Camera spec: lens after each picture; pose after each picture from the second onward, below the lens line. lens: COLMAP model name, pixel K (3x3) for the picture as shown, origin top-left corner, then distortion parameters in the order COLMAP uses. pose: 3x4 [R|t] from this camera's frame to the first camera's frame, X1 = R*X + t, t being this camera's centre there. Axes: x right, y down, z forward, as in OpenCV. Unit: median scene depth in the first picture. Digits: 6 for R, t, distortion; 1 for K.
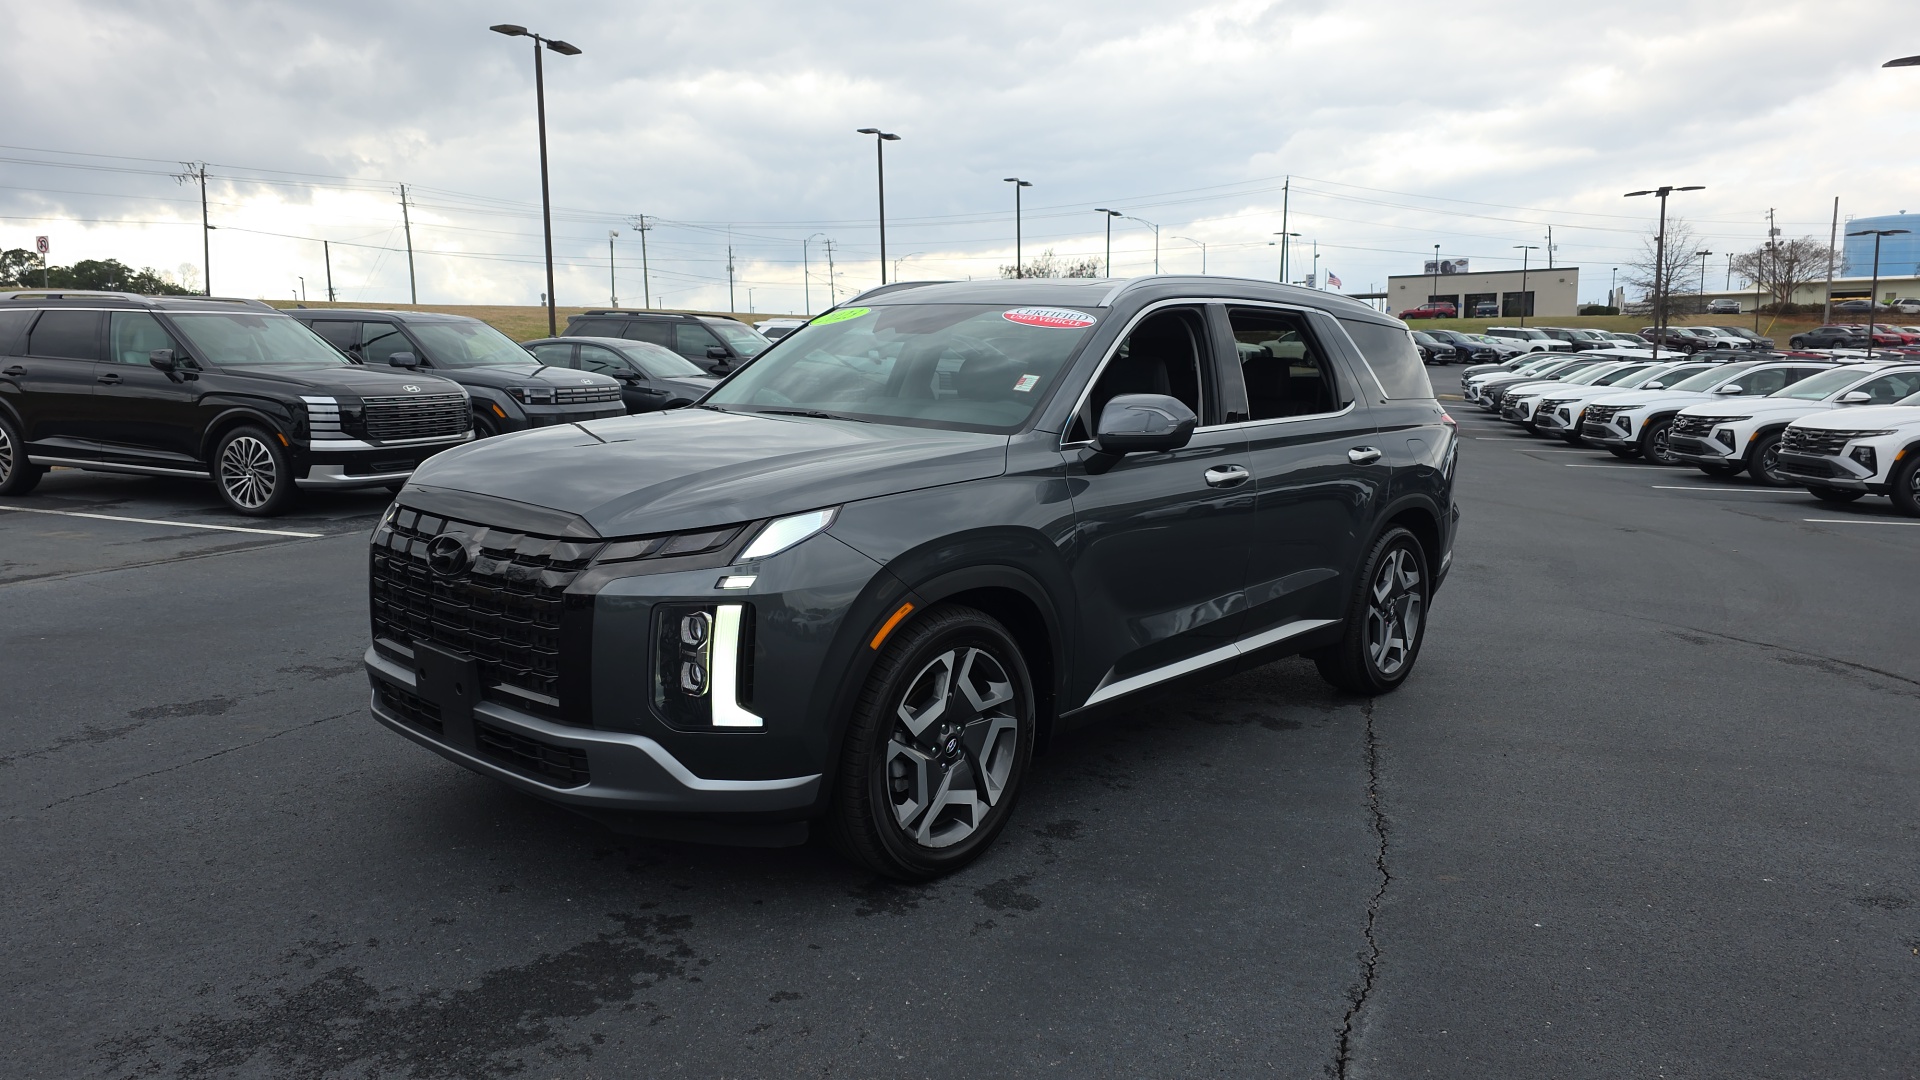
lens RADIAL K [[1278.6, 0, 922.4], [0, 1278.6, 544.3], [0, 0, 1]] dist [0.070483, -0.071059]
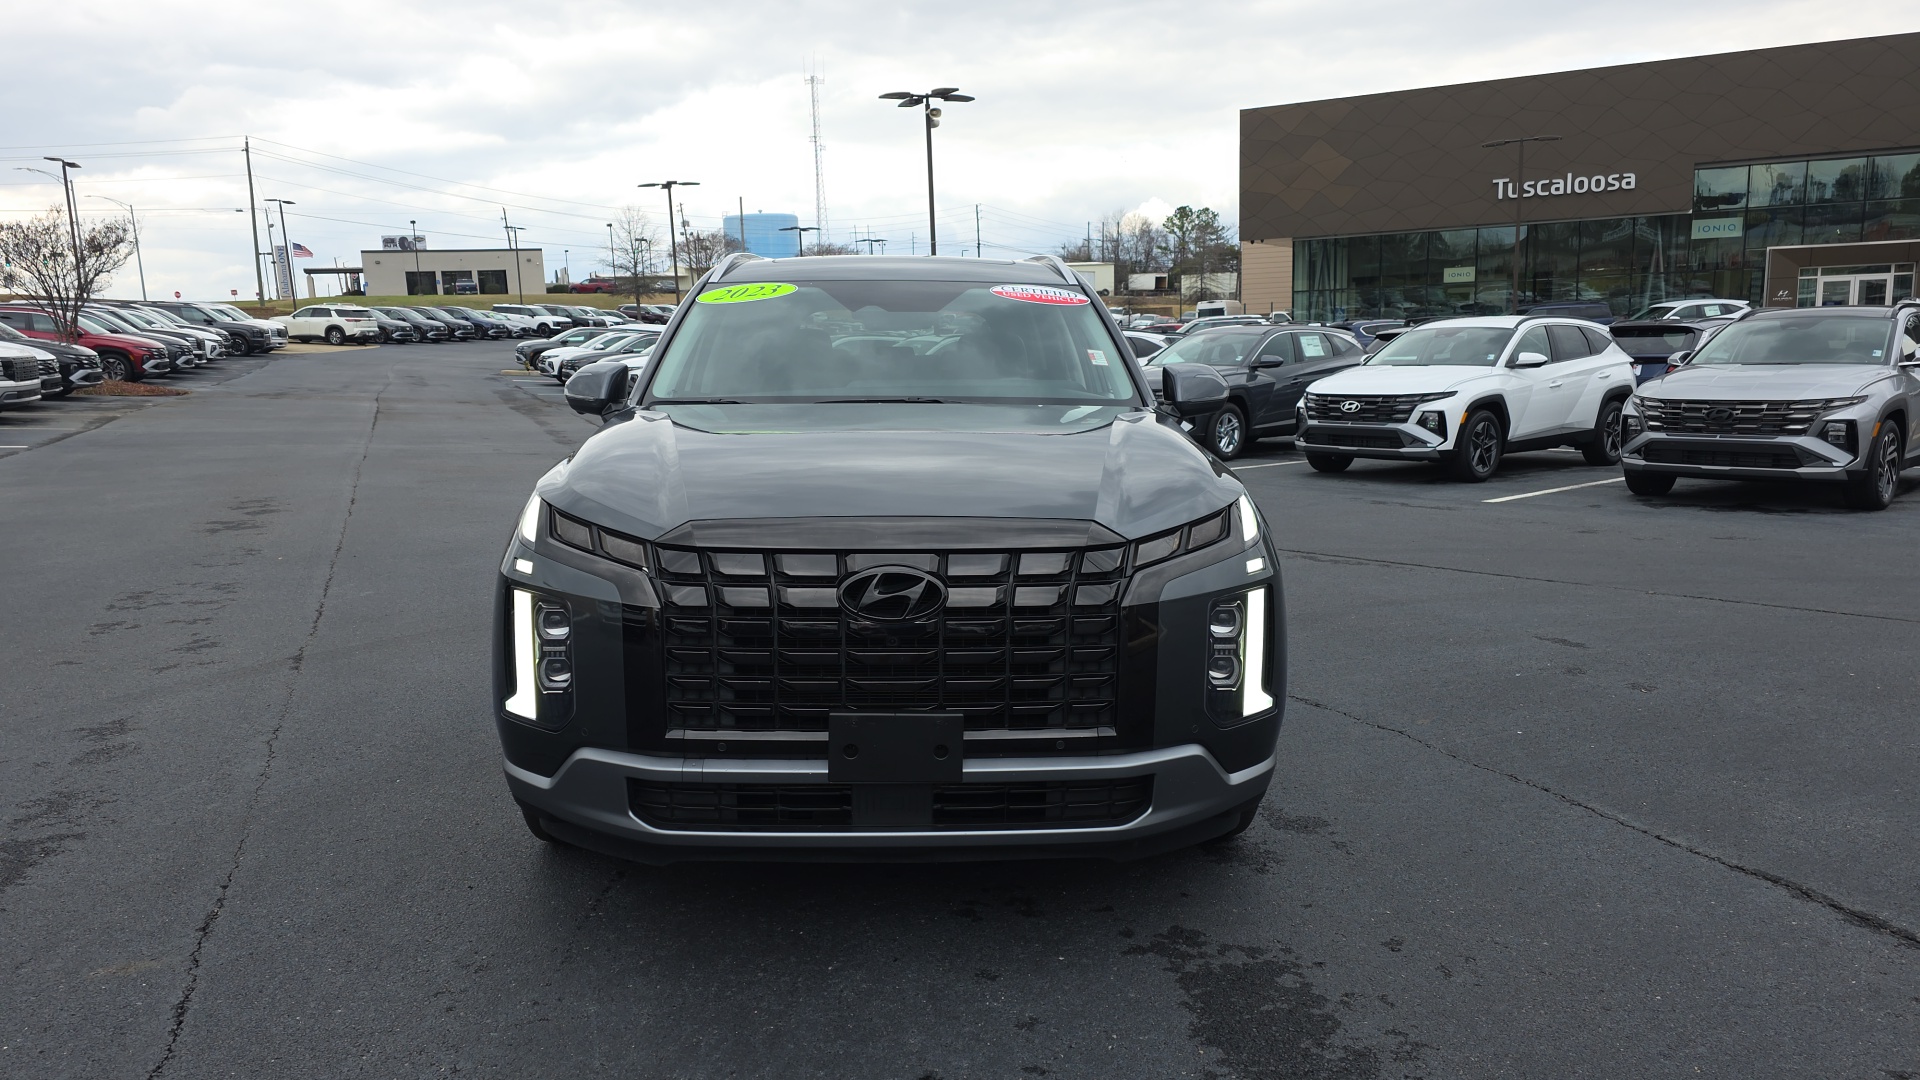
lens RADIAL K [[1278.6, 0, 922.4], [0, 1278.6, 544.3], [0, 0, 1]] dist [0.070483, -0.071059]
pose [[0.723637, -0.131496, 0.677538, -0.425050], [0.119516, 0.990726, 0.064632, -0.034277], [-0.679754, 0.034207, 0.732643, 0.193604]]
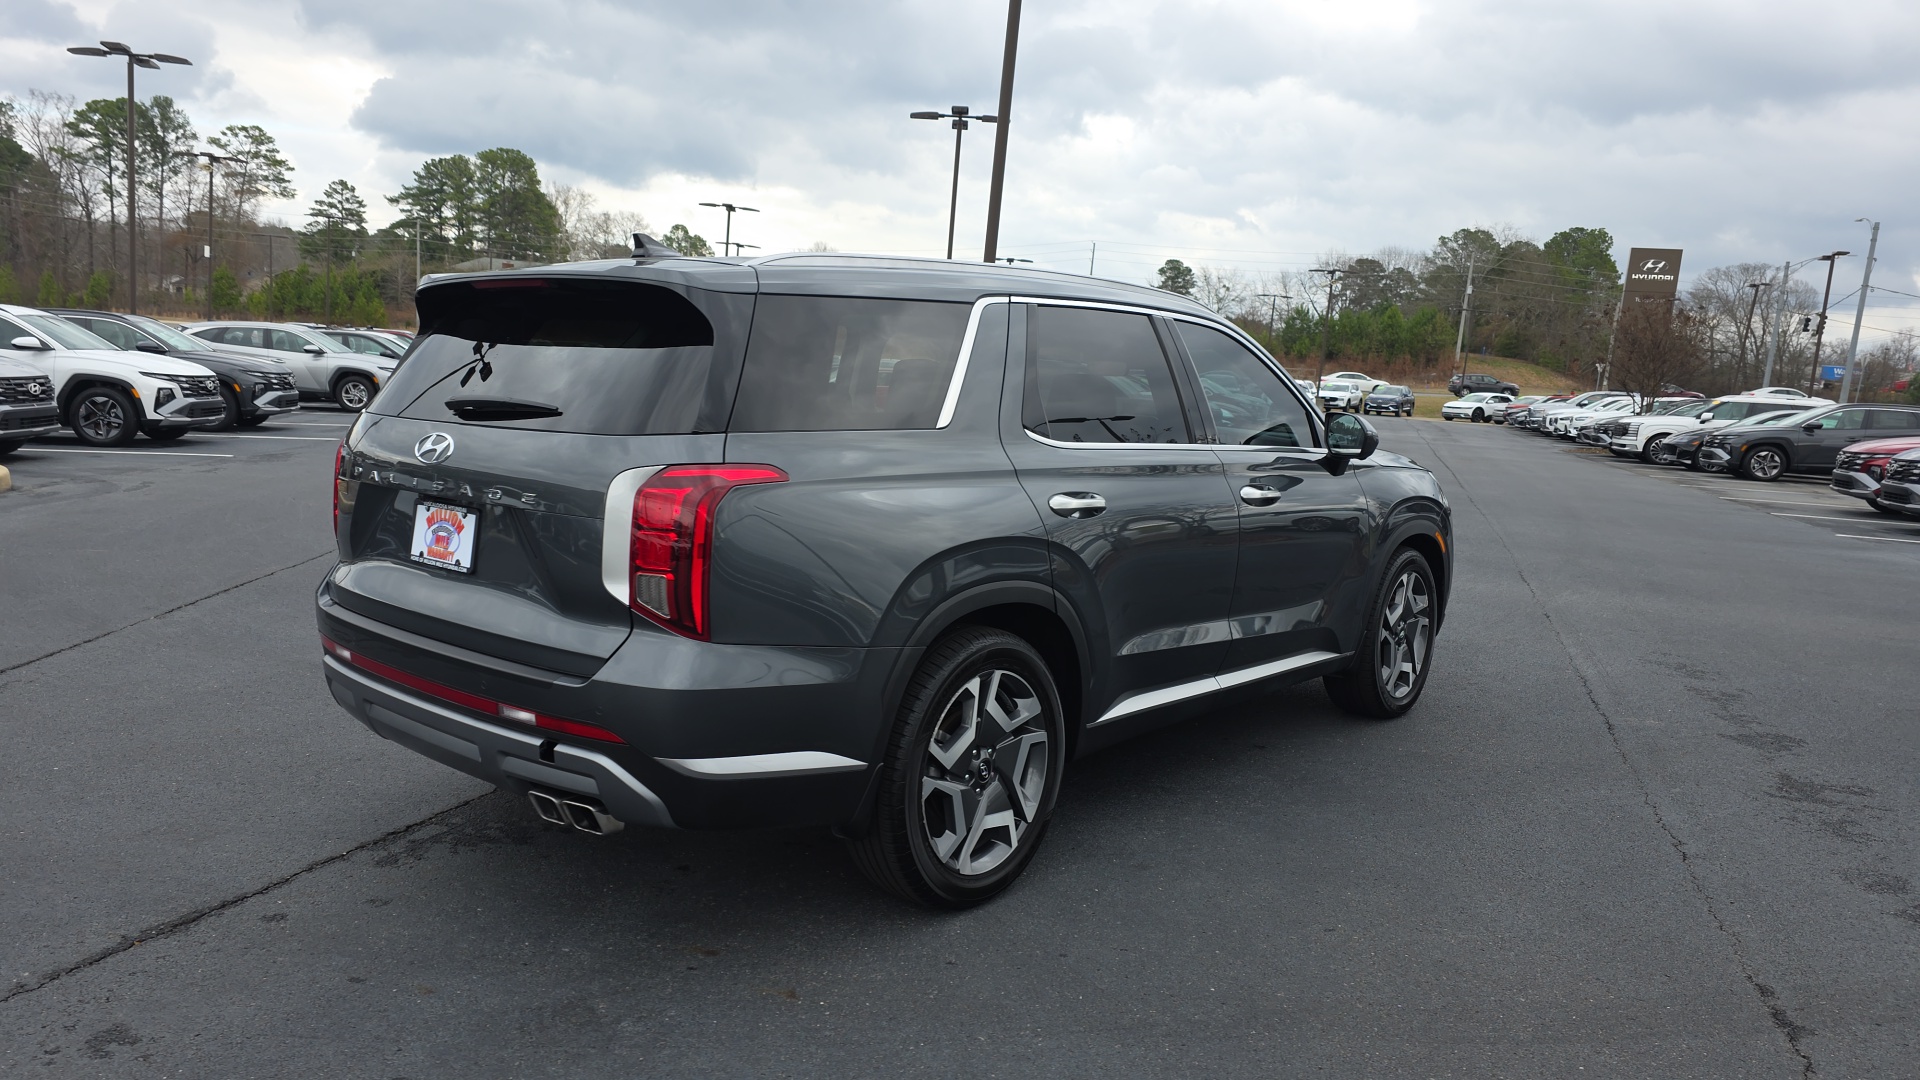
lens RADIAL K [[1289.8, 0, 873.5], [0, 1289.8, 538.9], [0, 0, 1]] dist [0.067032, -0.064156]
pose [[-0.998139, -0.060834, -0.004139, 0.142522], [-0.059674, 0.960652, 0.271270, -0.207800], [-0.012526, 0.271013, -0.962494, 1.434797]]
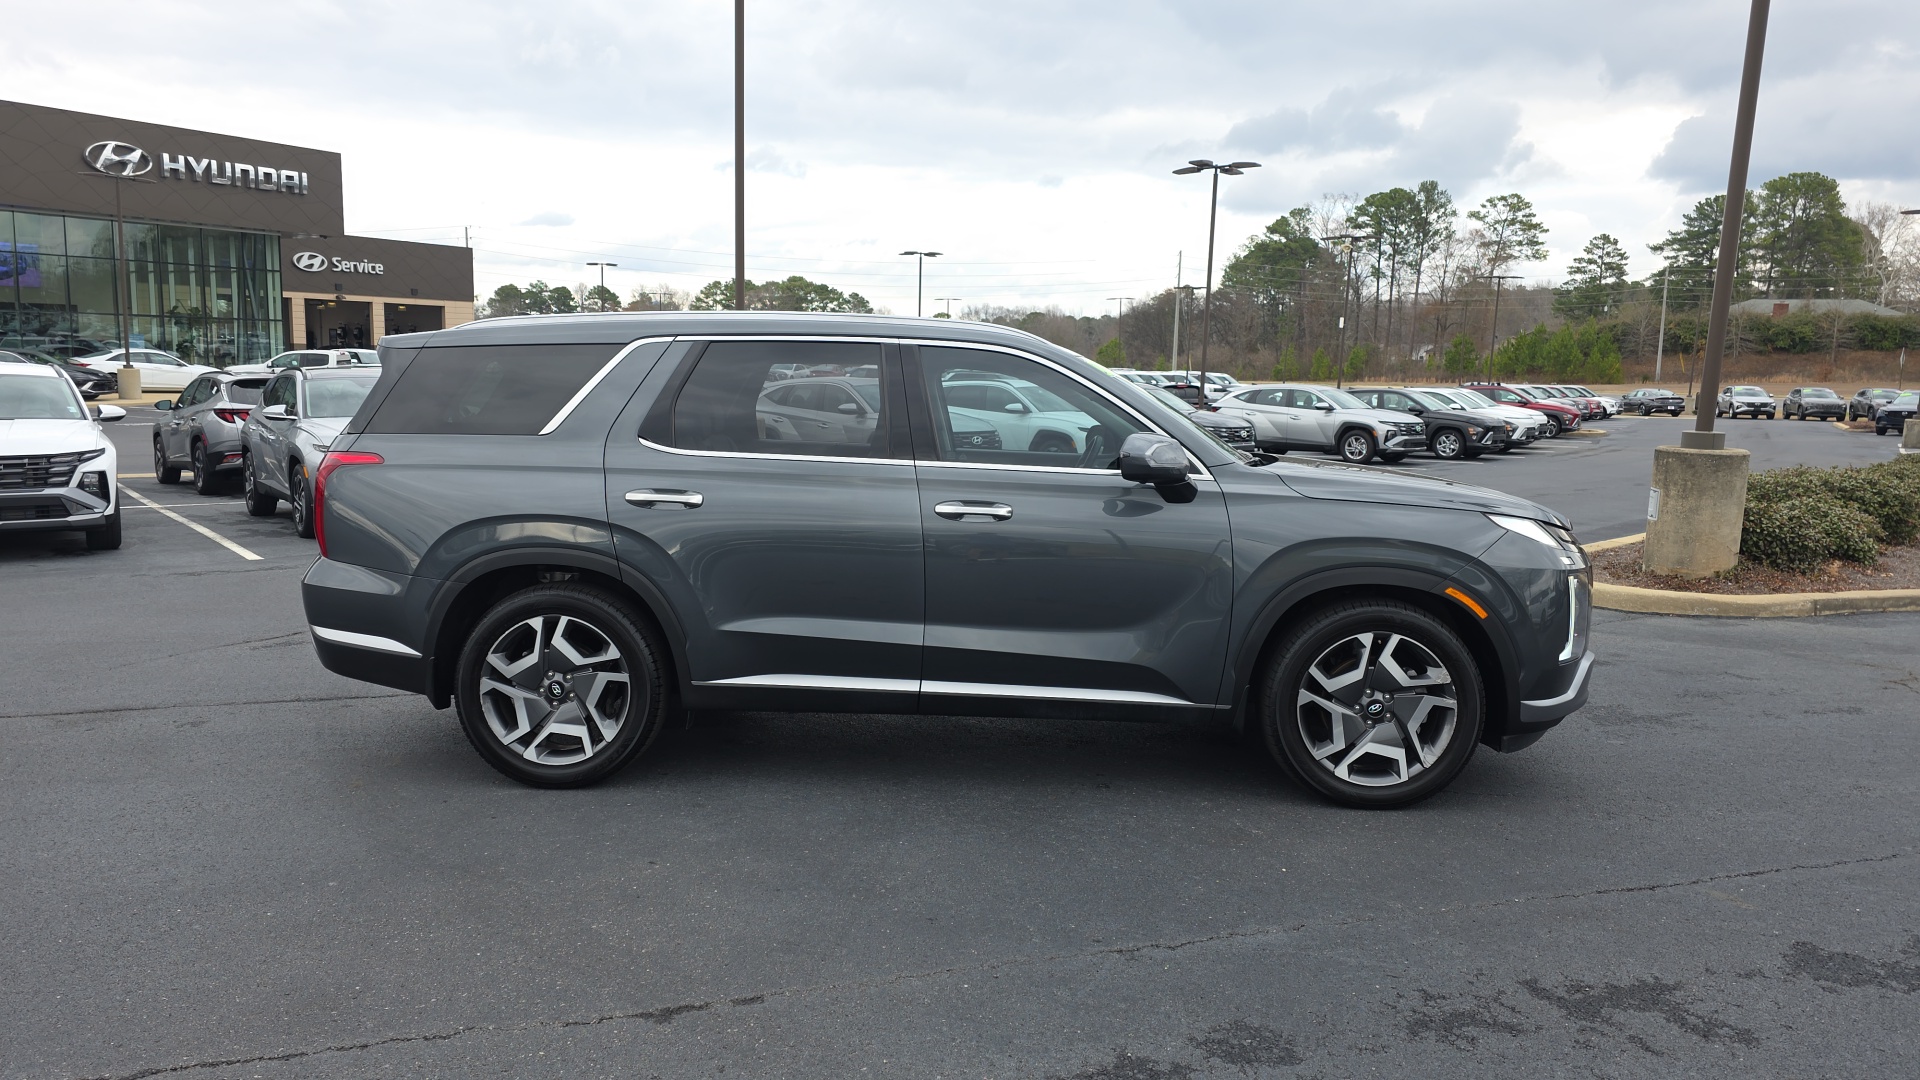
lens RADIAL K [[1278.6, 0, 922.4], [0, 1278.6, 544.3], [0, 0, 1]] dist [0.070483, -0.071059]
pose [[-0.635565, -0.117854, 0.762999, -0.526734], [0.084041, 0.971846, 0.220117, -0.193991], [-0.767460, 0.204022, -0.607767, 1.224895]]
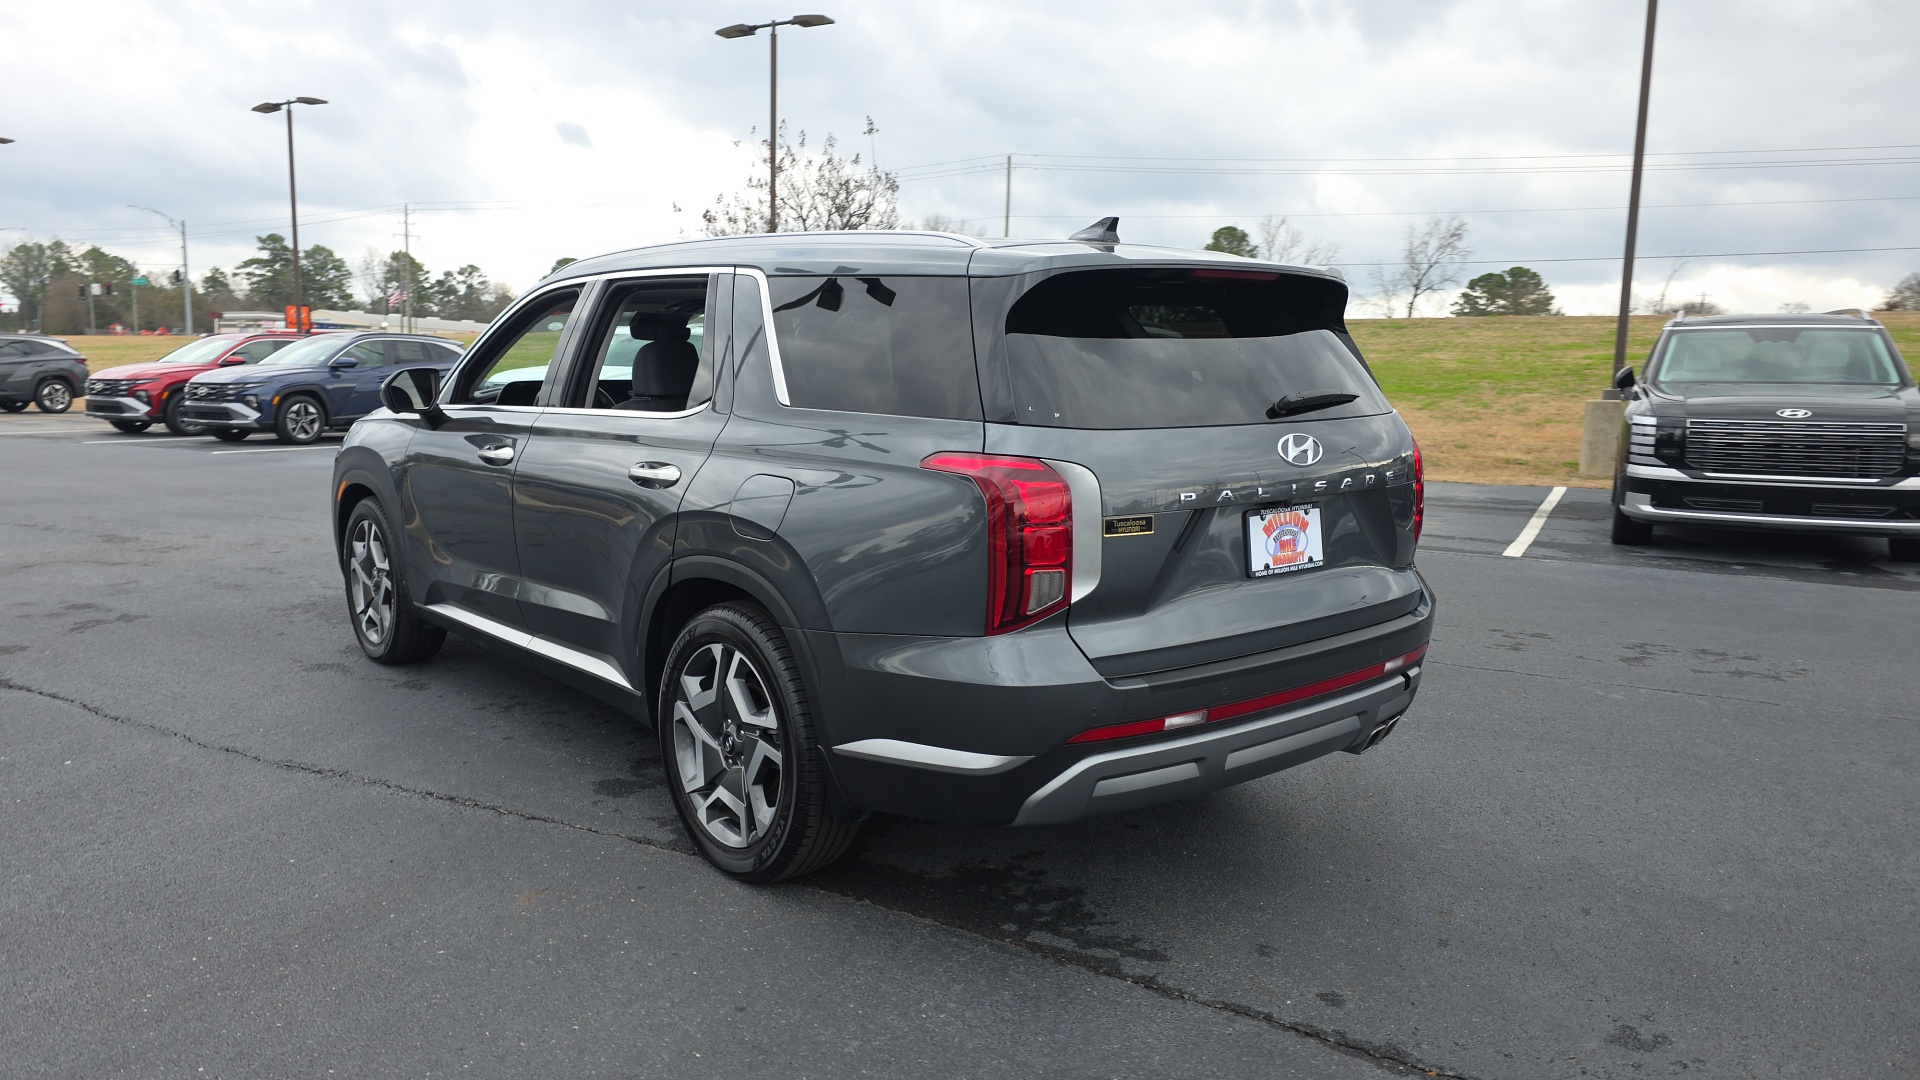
lens RADIAL K [[1282.5, 0, 875.3], [0, 1282.5, 542.7], [0, 0, 1]] dist [0.069319, -0.066046]
pose [[-0.158097, 0.123641, -0.979652, 0.757769], [-0.157194, 0.976325, 0.148589, -0.116710], [0.974831, 0.177487, -0.134918, 0.909912]]
